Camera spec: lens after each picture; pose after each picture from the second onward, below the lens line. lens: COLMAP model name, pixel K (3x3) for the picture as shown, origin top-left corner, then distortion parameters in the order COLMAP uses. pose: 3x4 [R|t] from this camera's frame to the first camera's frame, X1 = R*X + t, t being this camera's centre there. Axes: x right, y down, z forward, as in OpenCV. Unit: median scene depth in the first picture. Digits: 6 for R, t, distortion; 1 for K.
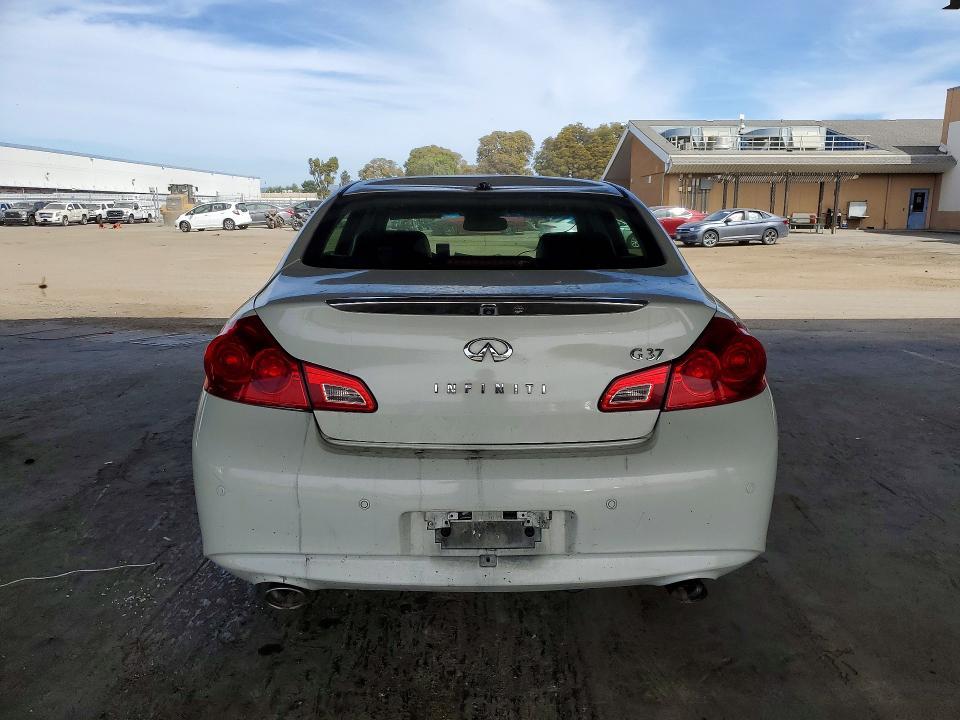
lens RADIAL K [[781.6, 0, 498.6], [0, 781.6, 361.2], [0, 0, 1]] dist [0.001652, 0.019414]
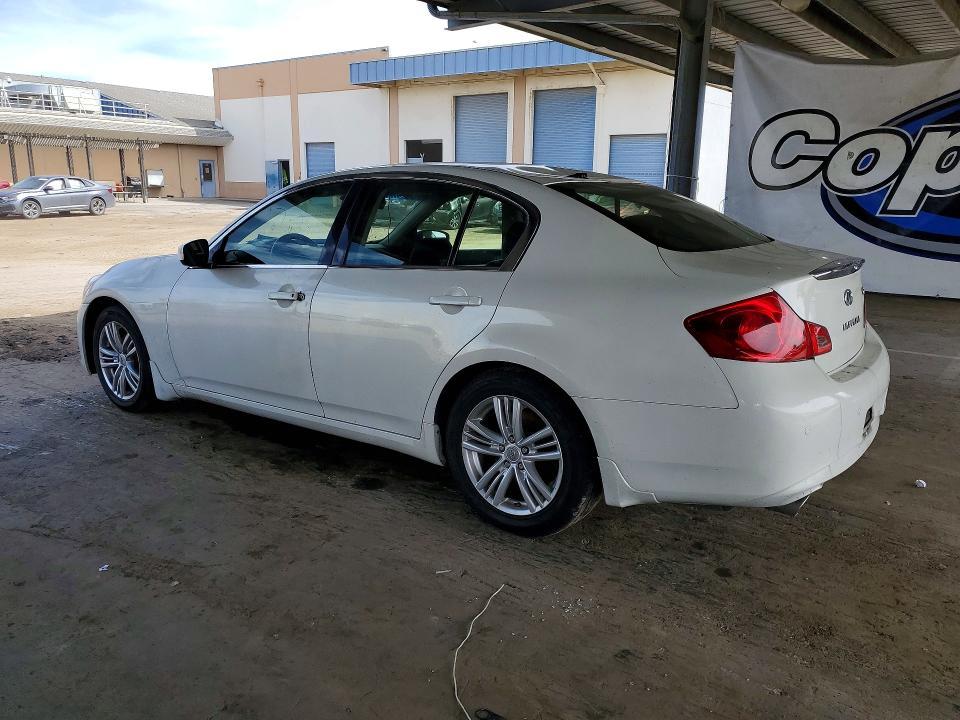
lens RADIAL K [[781.6, 0, 498.6], [0, 781.6, 361.2], [0, 0, 1]] dist [0.001652, 0.019414]
pose [[0.586192, -0.167583, 0.792650, -0.124815], [0.133851, 0.984961, 0.109254, -0.011794], [-0.799038, 0.042053, 0.599808, 0.047655]]
